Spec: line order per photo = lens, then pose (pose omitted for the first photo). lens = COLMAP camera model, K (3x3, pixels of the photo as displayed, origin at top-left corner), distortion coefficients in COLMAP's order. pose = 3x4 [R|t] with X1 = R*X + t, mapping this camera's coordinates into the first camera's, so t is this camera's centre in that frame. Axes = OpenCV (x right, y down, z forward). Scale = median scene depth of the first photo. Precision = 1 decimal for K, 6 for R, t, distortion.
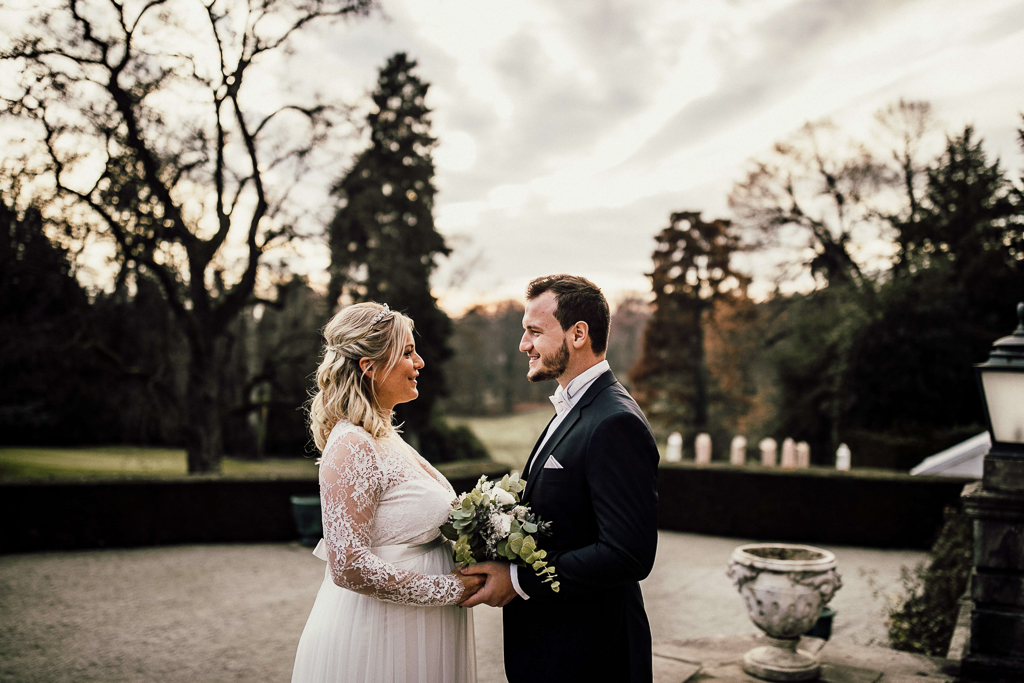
lens RADIAL K [[935.0, 0, 512.1], [0, 935.0, 332.4], [0, 0, 1]] dist [0.000198, -0.019580]
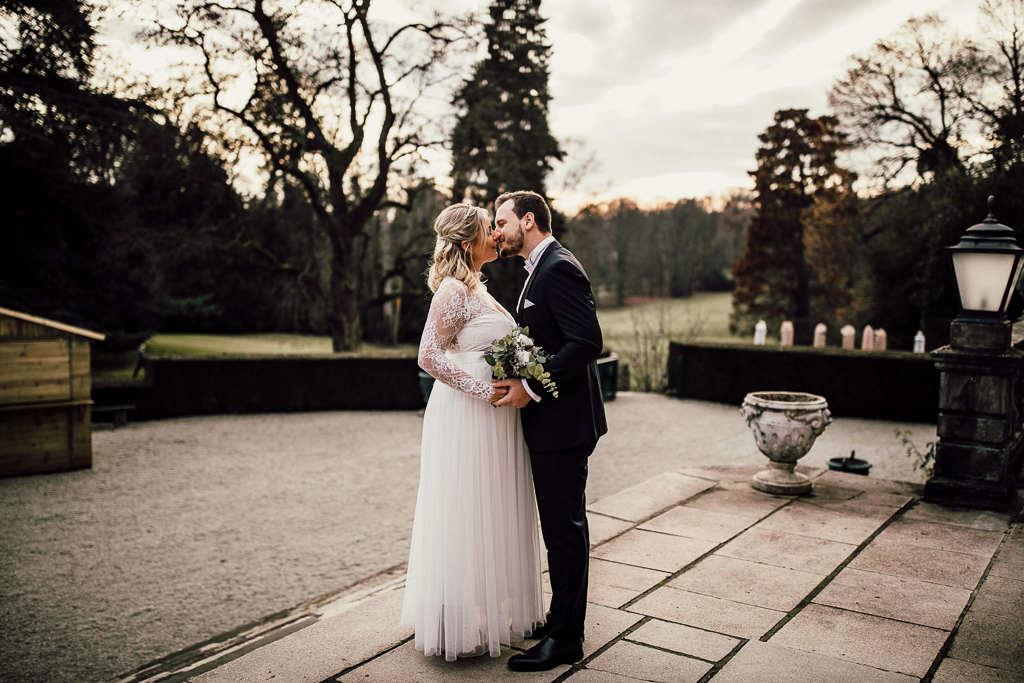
lens RADIAL K [[935.0, 0, 512.1], [0, 935.0, 332.4], [0, 0, 1]] dist [0.000198, -0.019580]
pose [[0.989811, 0.004264, -0.142325, 0.035314], [0.010762, 0.994452, 0.104635, 0.003915], [0.141982, -0.105100, 0.984274, -0.100968]]
